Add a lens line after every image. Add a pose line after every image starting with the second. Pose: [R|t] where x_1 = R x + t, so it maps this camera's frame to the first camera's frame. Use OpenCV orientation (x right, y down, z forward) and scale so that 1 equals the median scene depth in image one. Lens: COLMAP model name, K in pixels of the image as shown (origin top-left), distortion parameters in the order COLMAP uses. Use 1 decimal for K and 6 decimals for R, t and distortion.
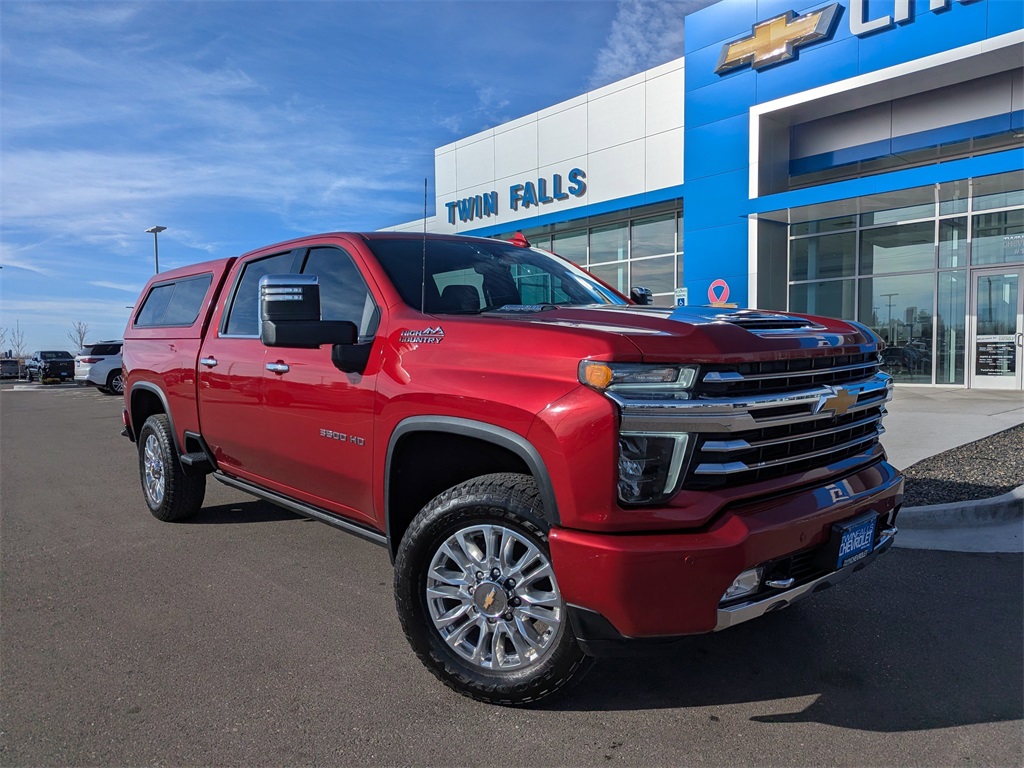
lens RADIAL K [[716.6, 0, 512.0], [0, 716.6, 384.0], [0, 0, 1]] dist [0.064528, -0.042704]
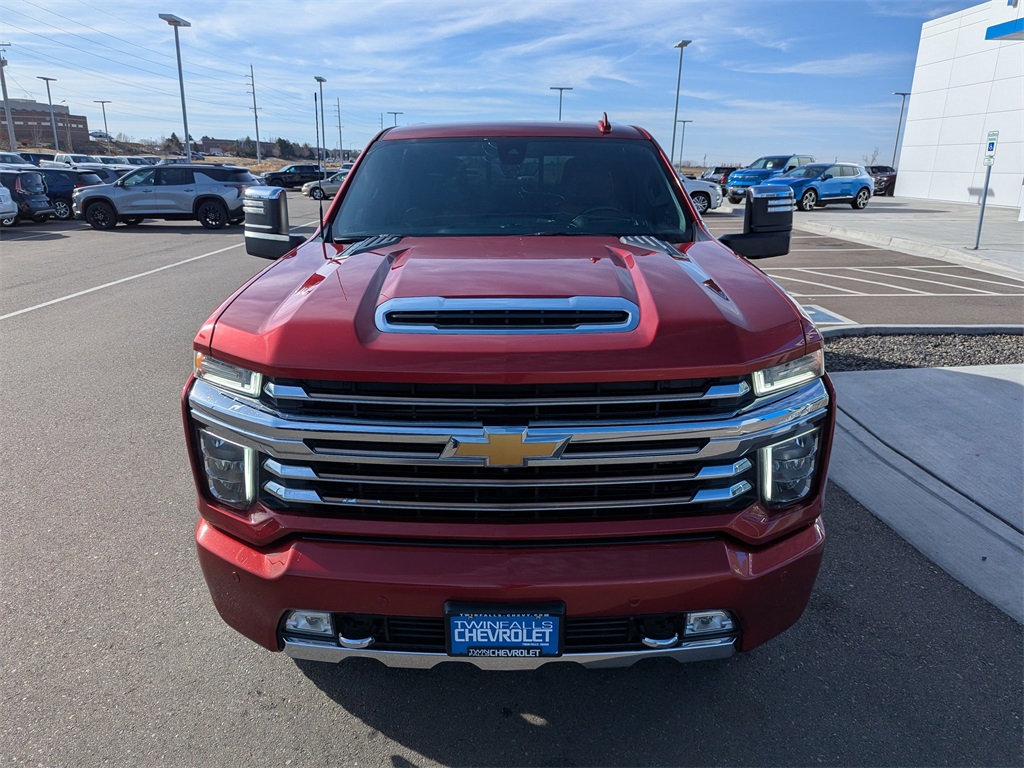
lens RADIAL K [[724.7, 0, 505.3], [0, 724.7, 380.4], [0, 0, 1]] dist [0.052381, -0.041514]
pose [[0.745691, 0.215936, -0.630331, 0.489235], [-0.056753, 0.963174, 0.262821, -0.124279], [0.663871, -0.160210, 0.730485, 0.275076]]
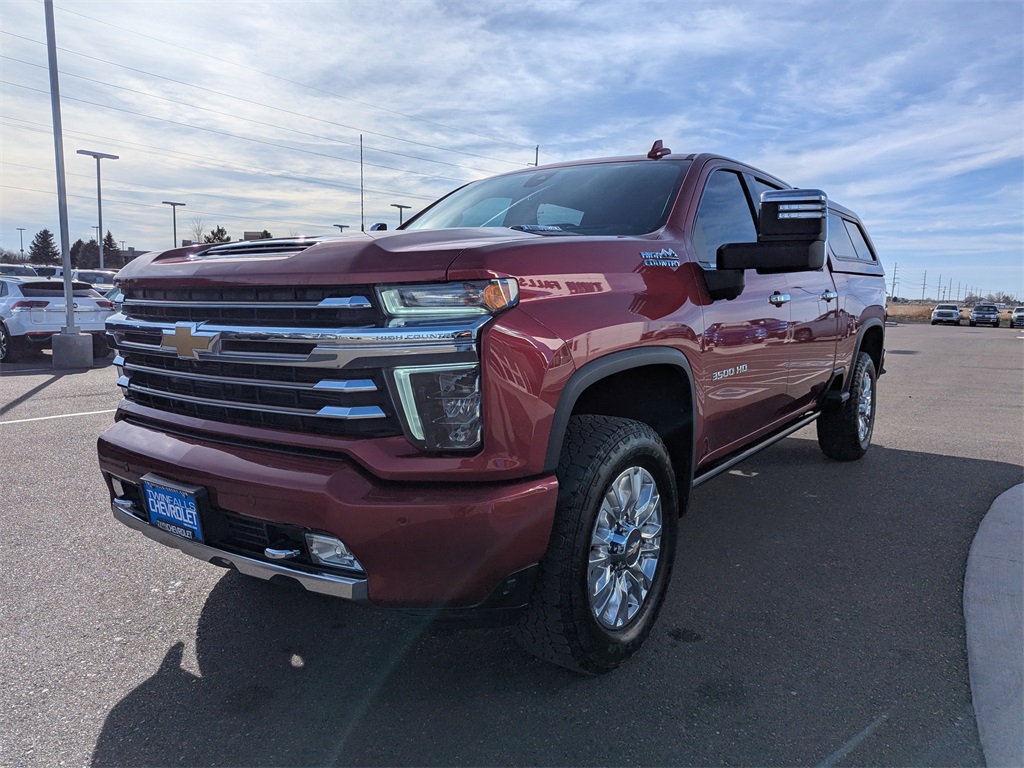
lens RADIAL K [[721.9, 0, 507.8], [0, 721.9, 374.1], [0, 0, 1]] dist [0.056633, -0.040795]
pose [[0.224436, 0.128033, -0.966041, 0.744728], [-0.075010, 0.990660, 0.113869, -0.033342], [0.971598, 0.046906, 0.231944, 0.645691]]
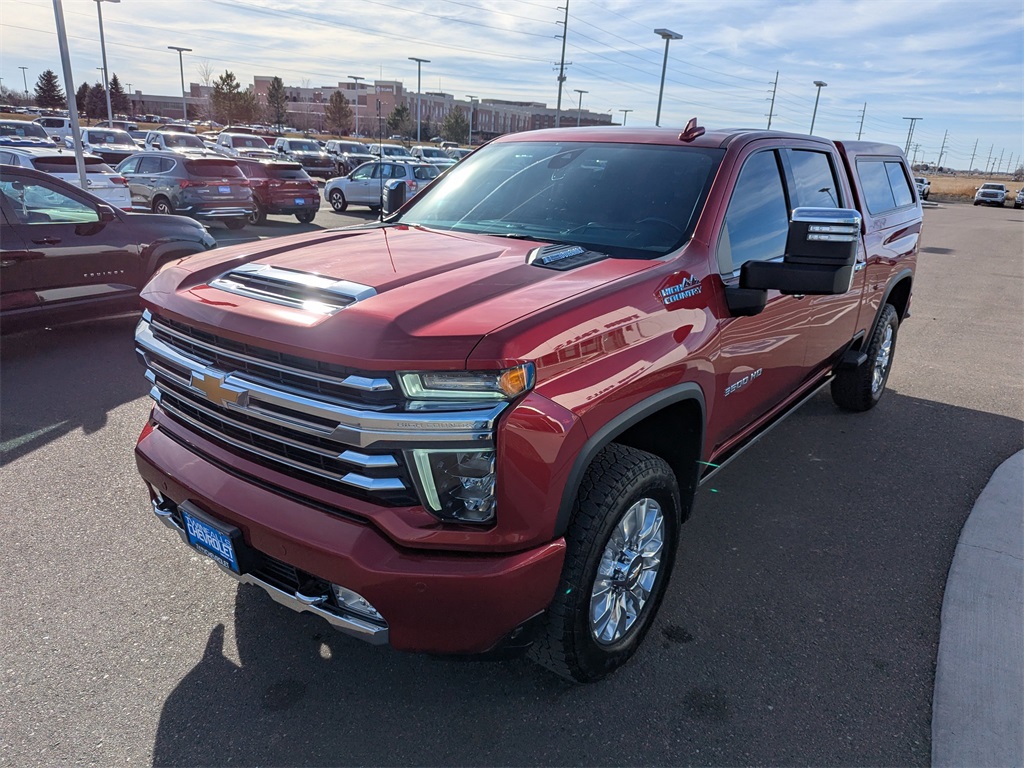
lens RADIAL K [[724.7, 0, 505.3], [0, 724.7, 380.4], [0, 0, 1]] dist [0.052381, -0.041514]
pose [[0.191819, 0.319686, -0.927904, 0.732031], [-0.101826, 0.946841, 0.305160, -0.157386], [0.976134, 0.035949, 0.214175, 0.637422]]
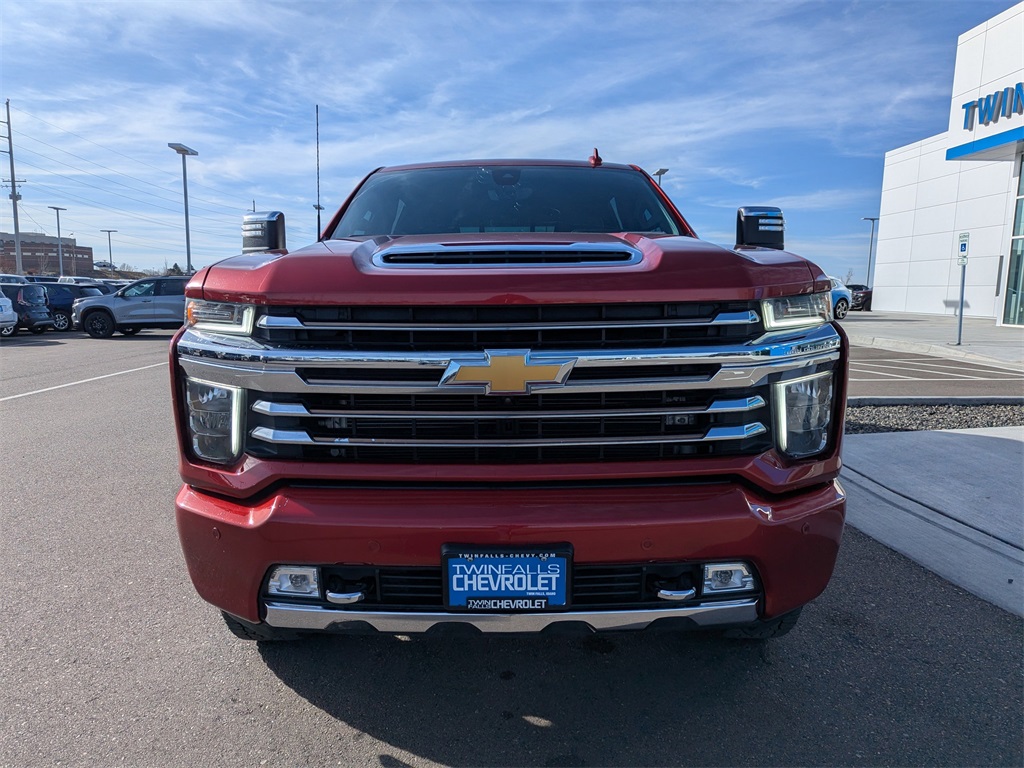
lens RADIAL K [[722.8, 0, 497.3], [0, 722.8, 392.6], [0, 0, 1]] dist [0.053527, -0.039849]
pose [[0.748766, 0.116163, -0.652576, 0.490514], [-0.053556, 0.991907, 0.115115, -0.018443], [0.660667, -0.051245, 0.748928, 0.272625]]
